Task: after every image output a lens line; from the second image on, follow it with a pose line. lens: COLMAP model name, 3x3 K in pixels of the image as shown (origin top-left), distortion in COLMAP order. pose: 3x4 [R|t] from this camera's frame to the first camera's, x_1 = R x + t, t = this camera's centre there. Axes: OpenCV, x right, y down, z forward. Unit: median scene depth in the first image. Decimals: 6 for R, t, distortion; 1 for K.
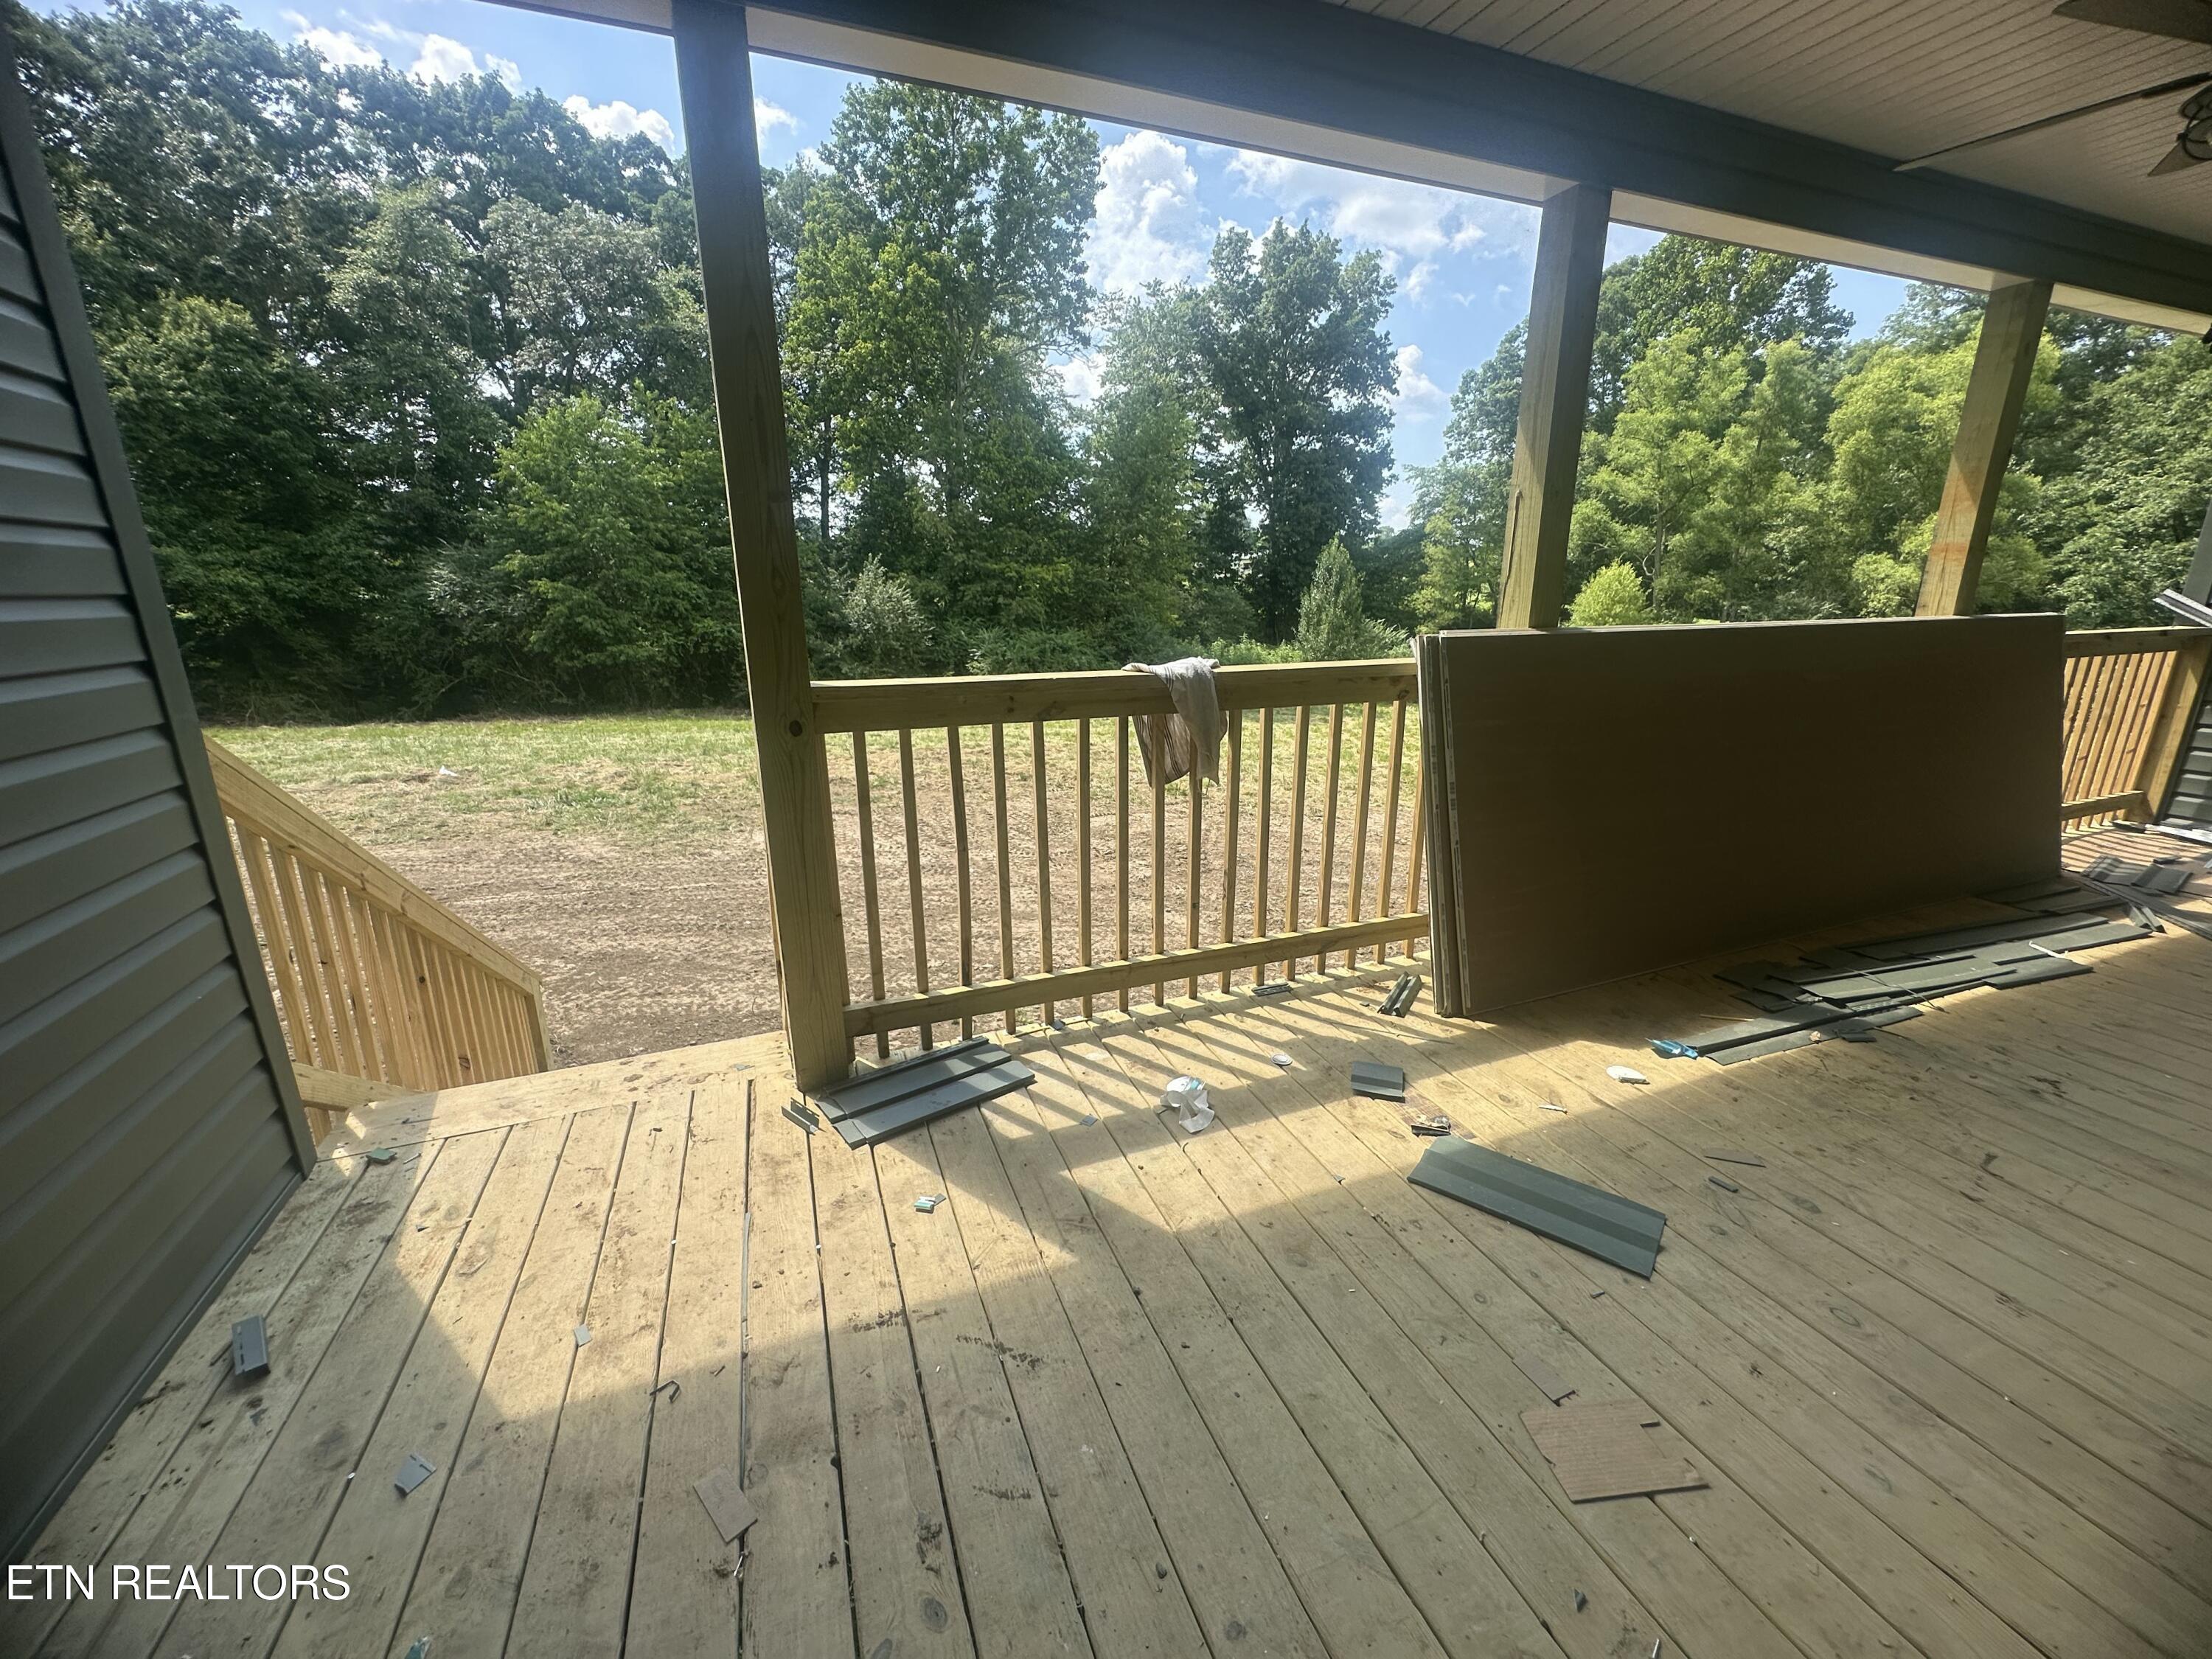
lens RADIAL K [[899.4, 0, 1105.8], [0, 899.4, 819.9], [0, 0, 1]] dist [0.000332, 0.000088]
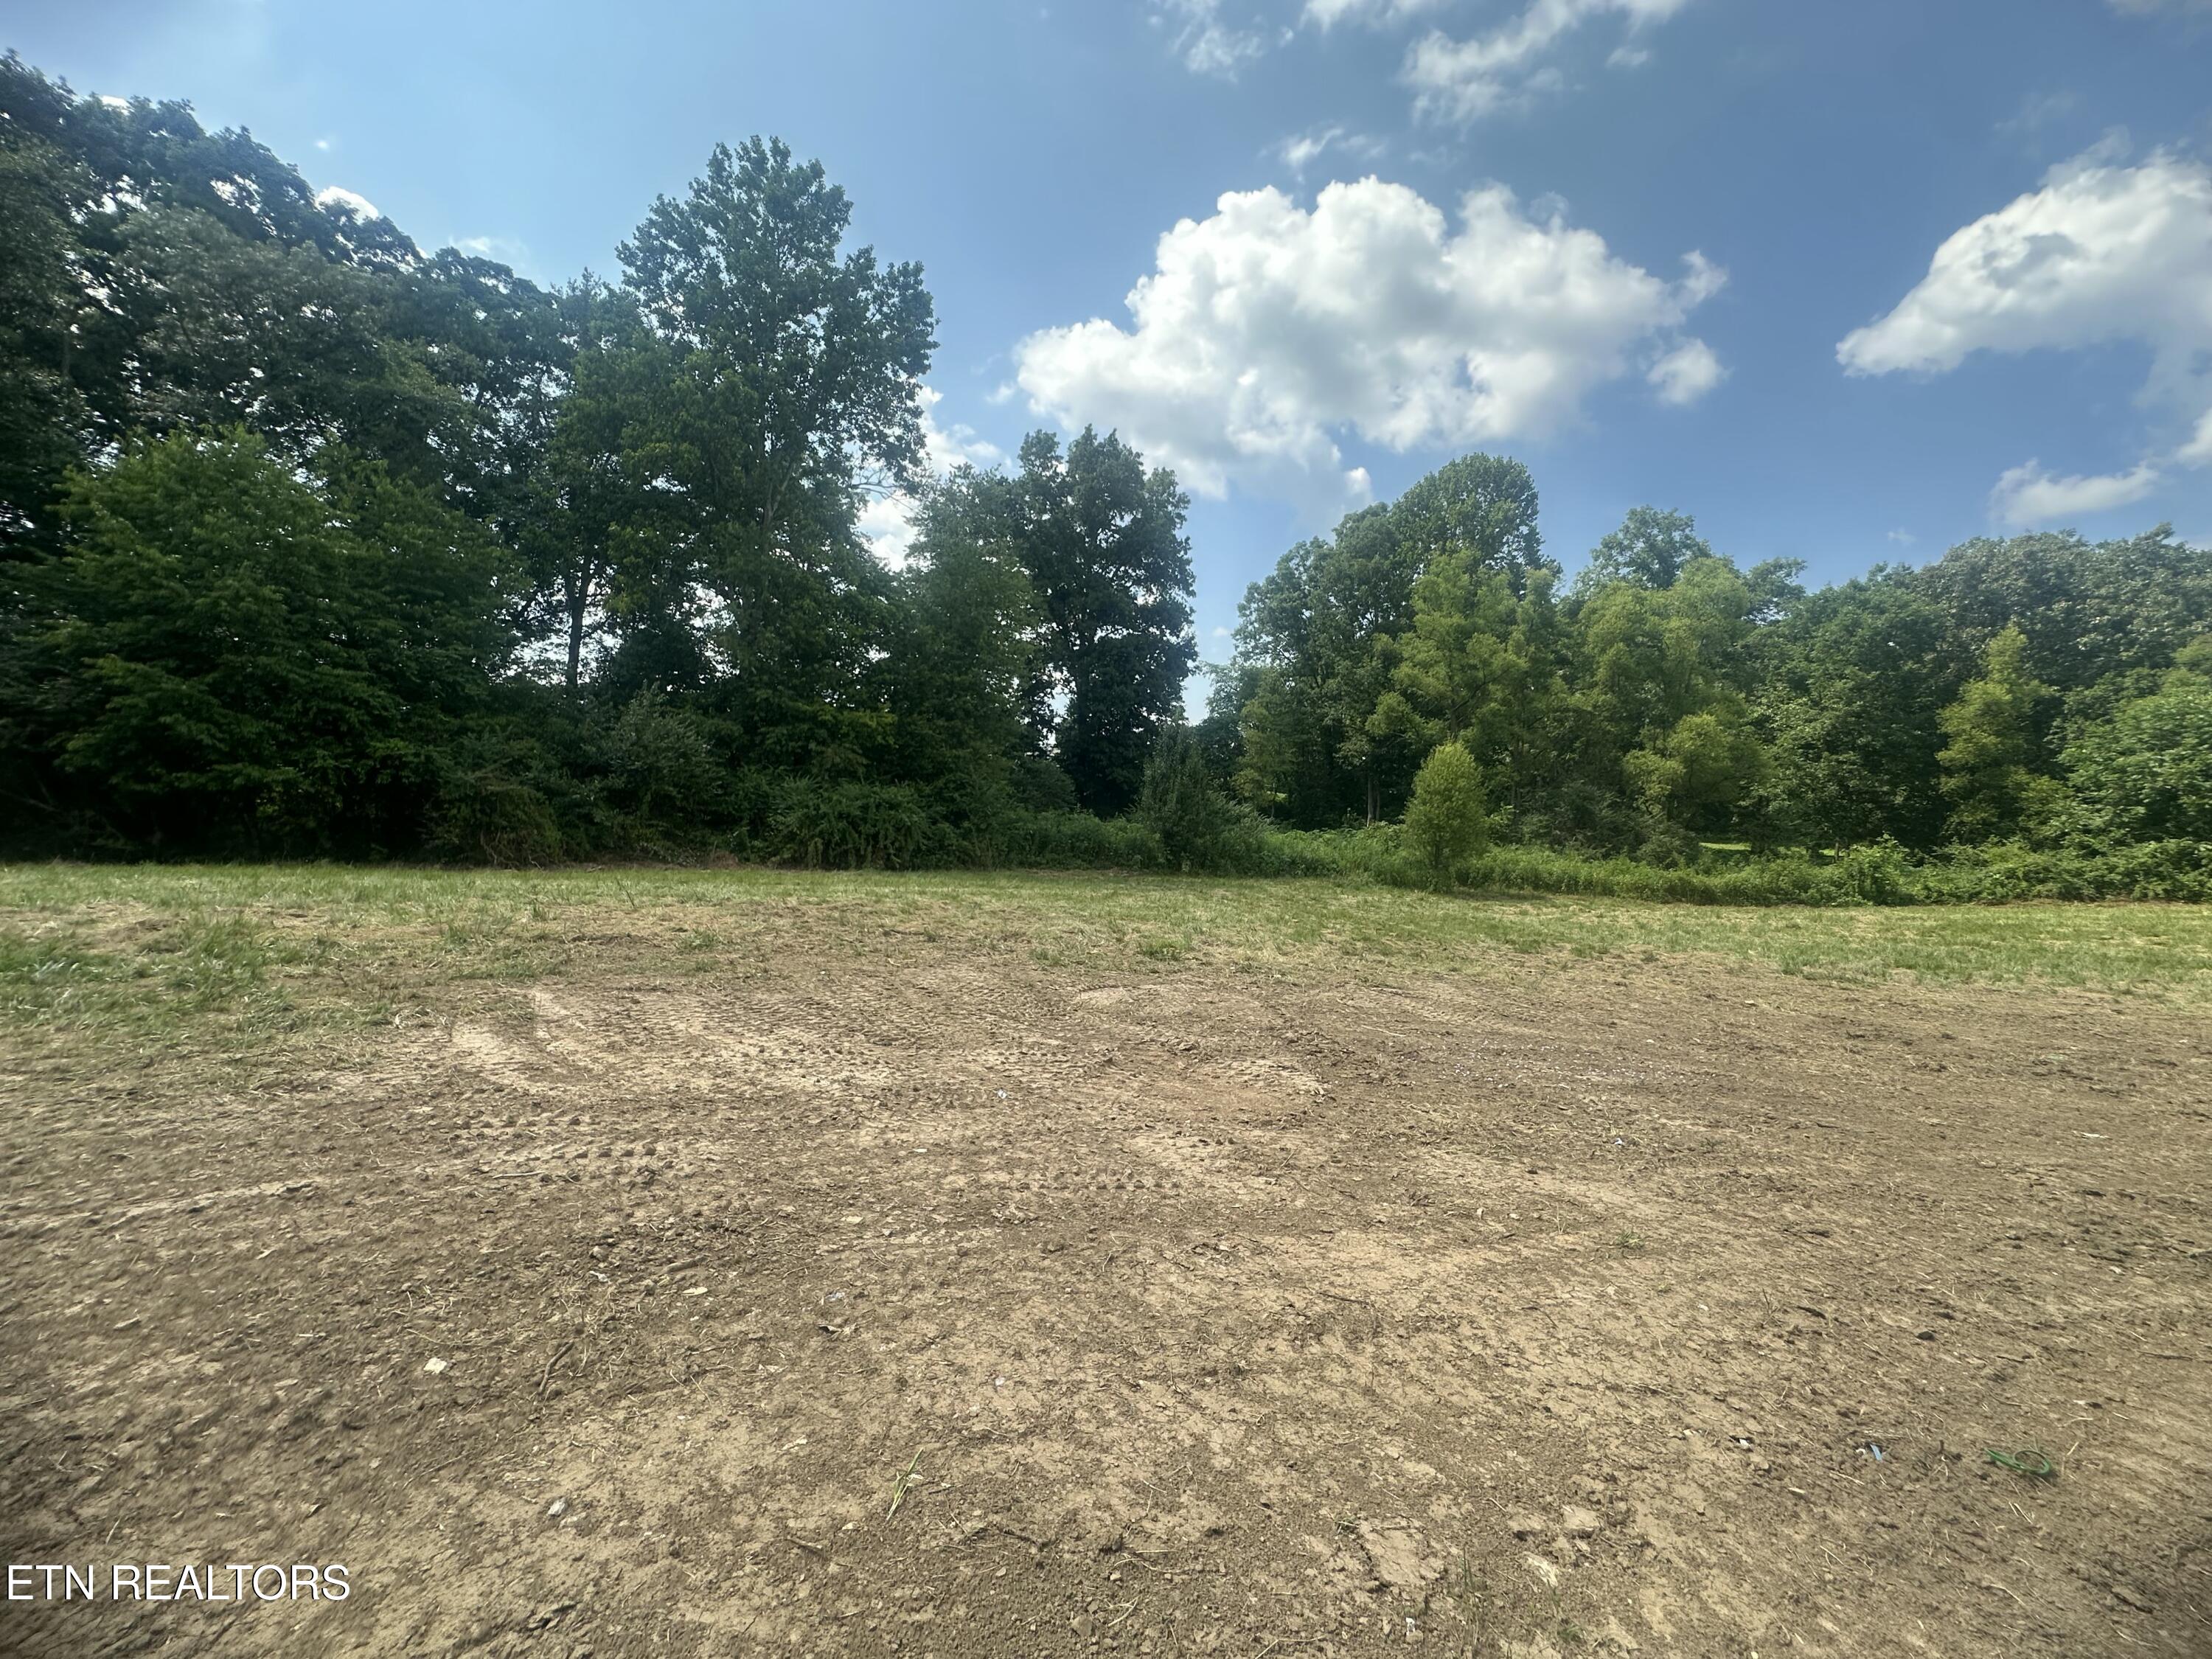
lens RADIAL K [[899.4, 0, 1105.8], [0, 899.4, 819.9], [0, 0, 1]] dist [0.000332, 0.000088]
pose [[0.965284, 0.029821, 0.259496, -0.043295], [0.027020, 0.976732, -0.212756, 0.003594], [-0.259802, 0.212381, 0.942018, 0.103004]]
